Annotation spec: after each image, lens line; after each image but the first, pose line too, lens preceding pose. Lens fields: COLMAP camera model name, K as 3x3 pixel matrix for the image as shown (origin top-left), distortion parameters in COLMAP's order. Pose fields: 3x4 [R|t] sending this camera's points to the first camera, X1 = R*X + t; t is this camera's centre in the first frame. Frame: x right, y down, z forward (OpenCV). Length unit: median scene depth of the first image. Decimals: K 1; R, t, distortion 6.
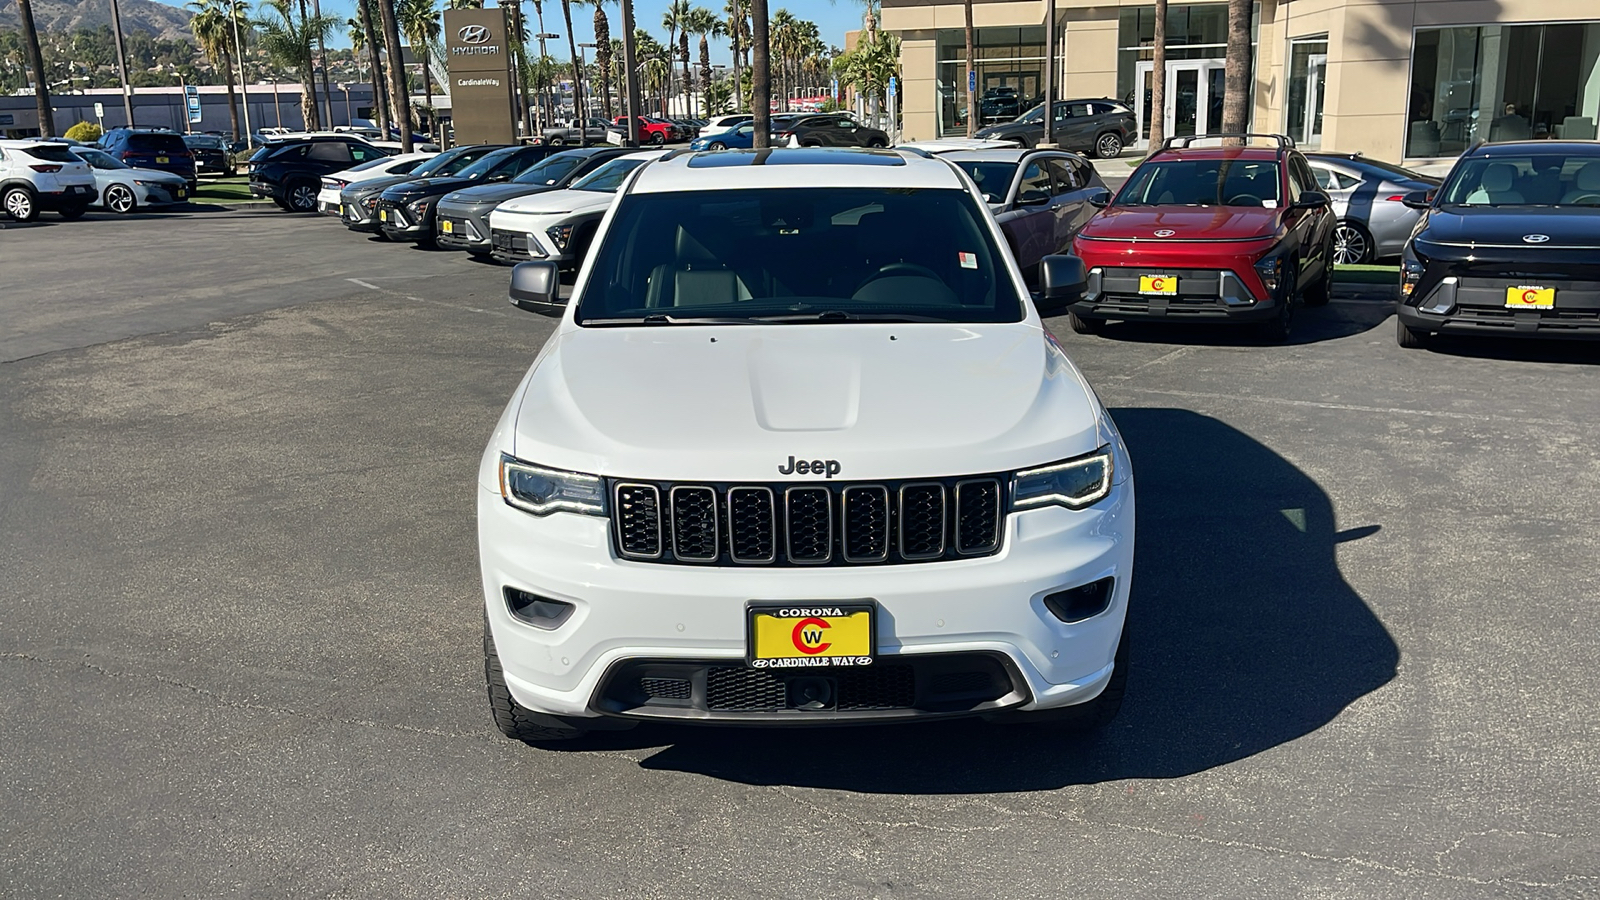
lens RADIAL K [[1427.5, 0, 795.5], [0, 1427.5, 444.8], [0, 0, 1]] dist [0.035472, -0.017658]
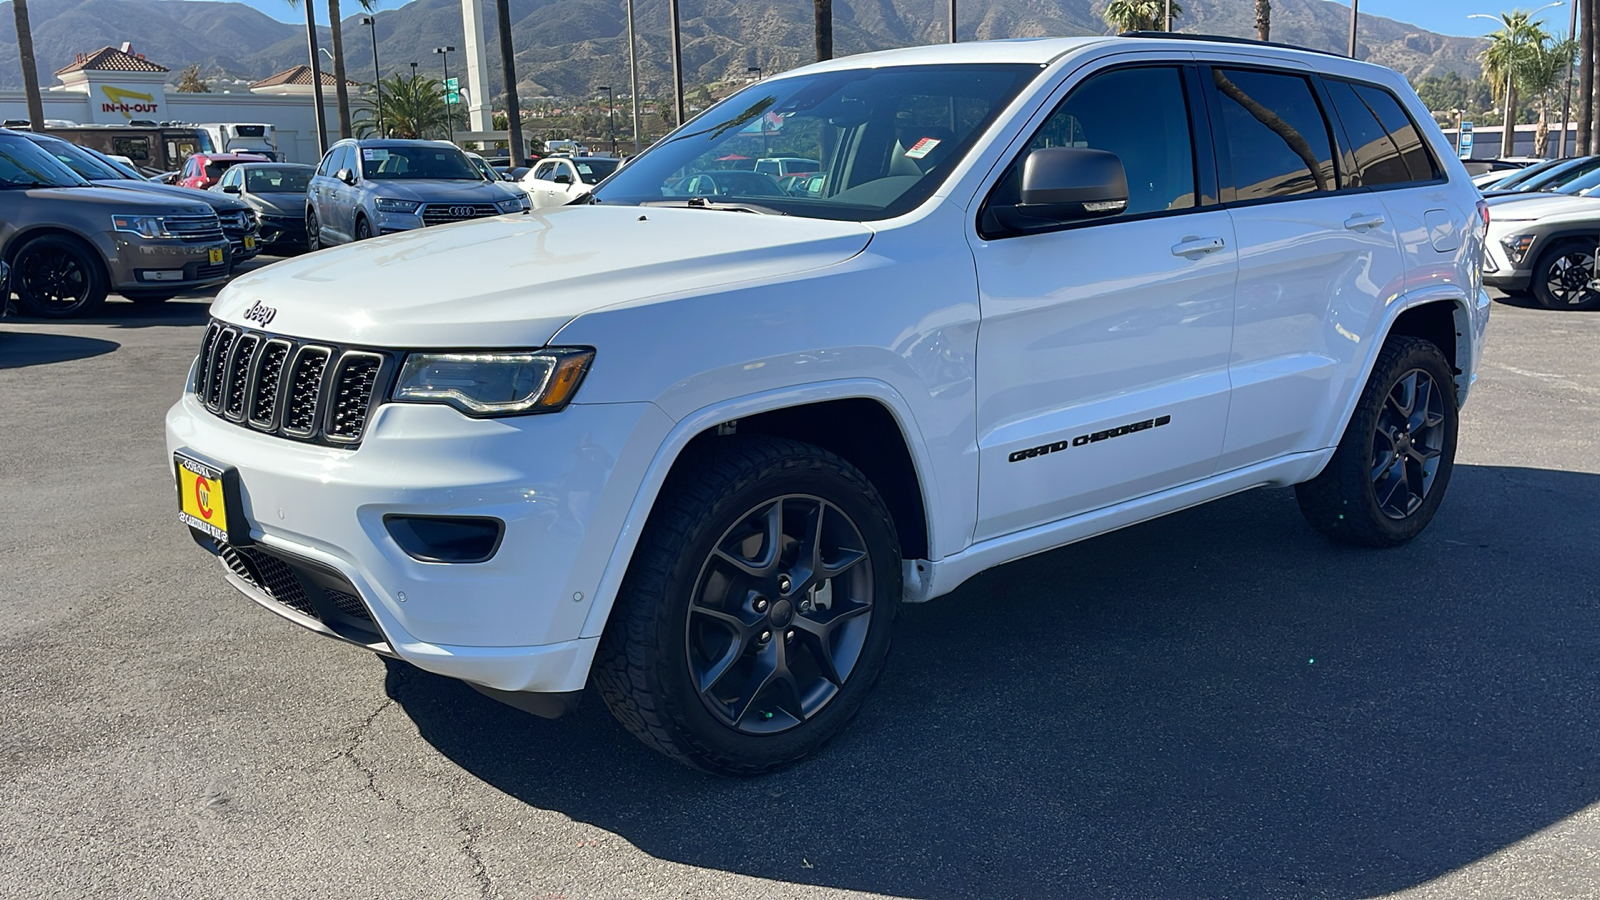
lens RADIAL K [[1417.9, 0, 821.0], [0, 1417.9, 449.4], [0, 0, 1]] dist [0.062400, -0.069070]
pose [[0.658356, 0.152449, -0.737107, 0.785507], [-0.173079, 0.983695, 0.048861, -0.004243], [0.732537, 0.095410, 0.674008, 0.591411]]
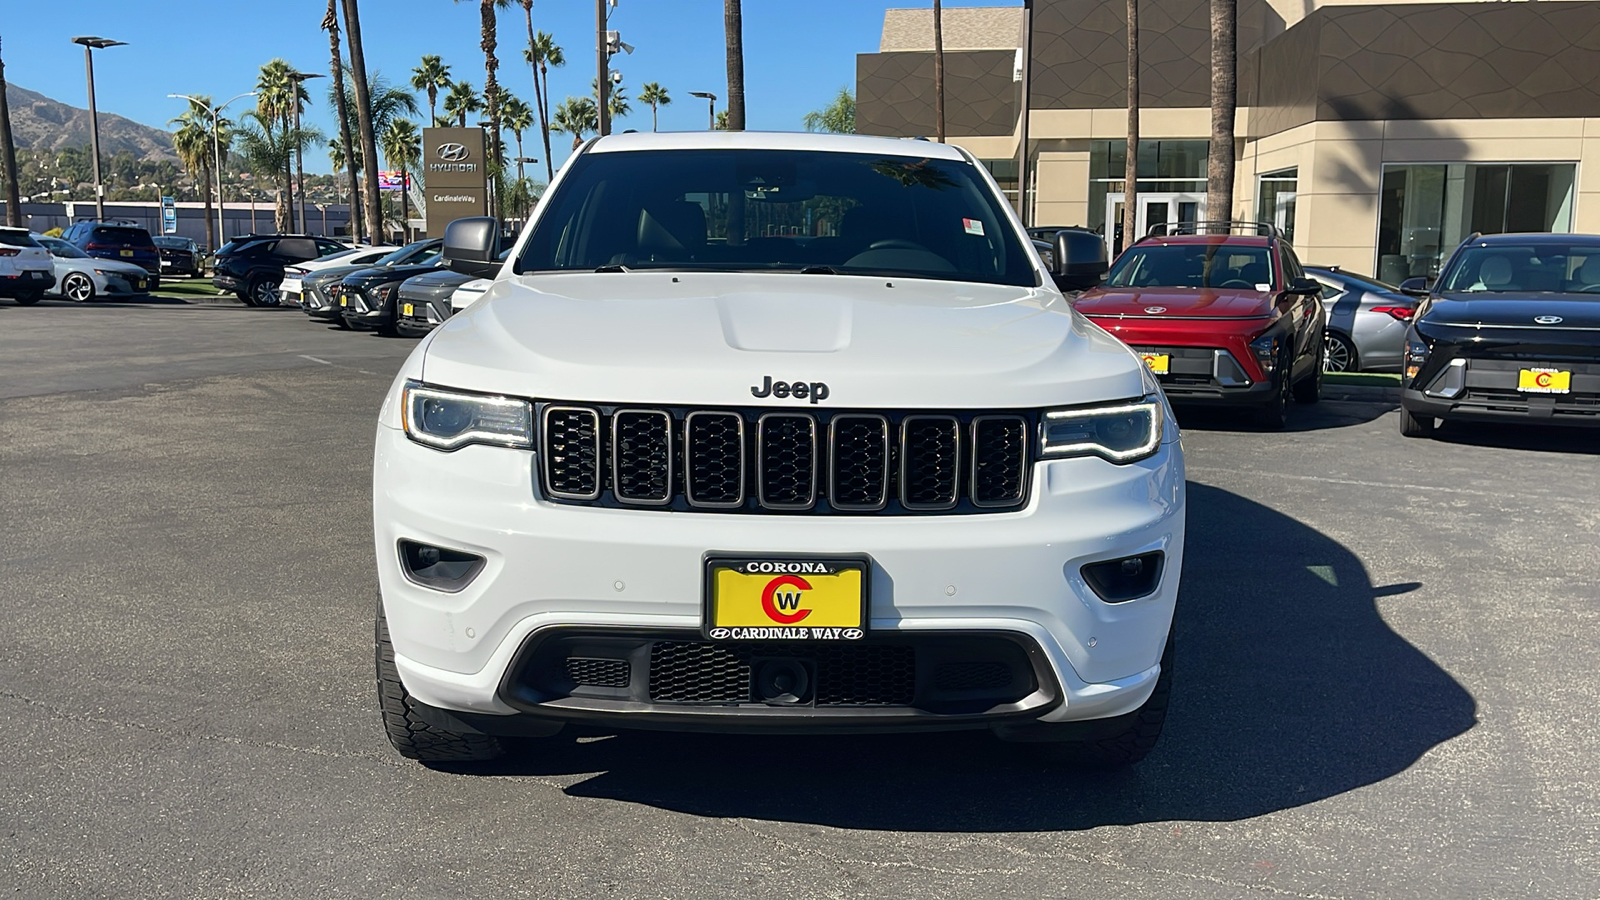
lens RADIAL K [[1420.4, 0, 786.2], [0, 1420.4, 442.7], [0, 0, 1]] dist [0.039363, -0.020917]
pose [[0.999358, 0.031235, 0.017561, -0.004654], [-0.029380, 0.994806, -0.097458, 0.107707], [-0.020514, 0.096879, 0.995085, 0.190123]]
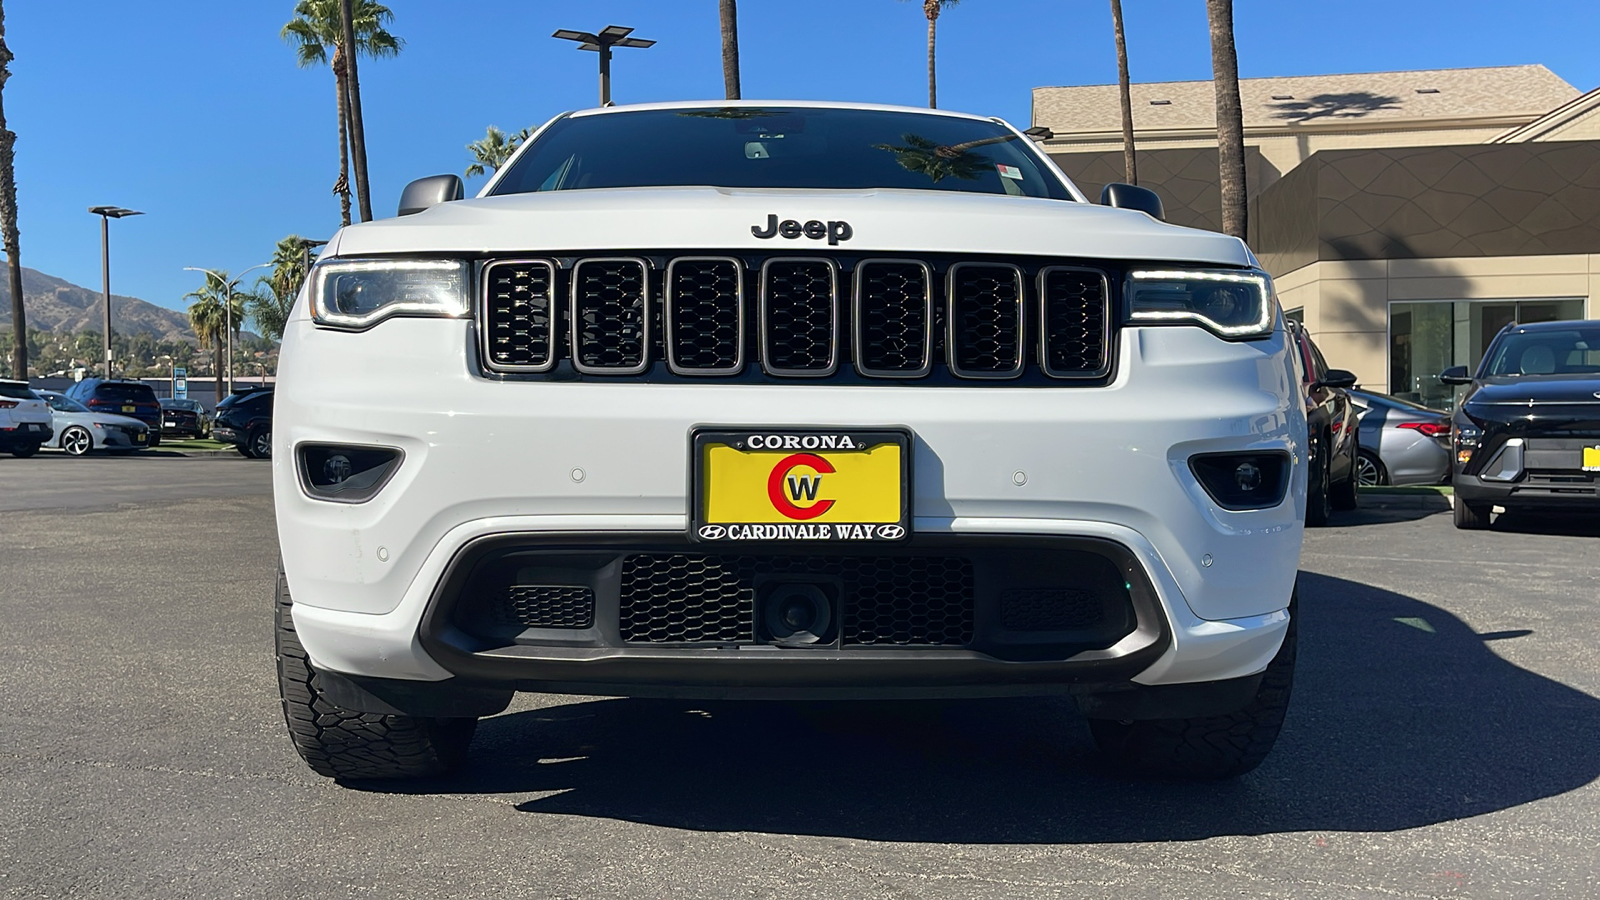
lens RADIAL K [[1414.7, 0, 784.7], [0, 1414.7, 429.7], [0, 0, 1]] dist [0.037443, -0.009814]
pose [[0.999747, 0.020804, 0.008541, -0.000893], [-0.018342, 0.974048, -0.225599, 0.209293], [-0.013012, 0.225385, 0.974183, 0.375382]]
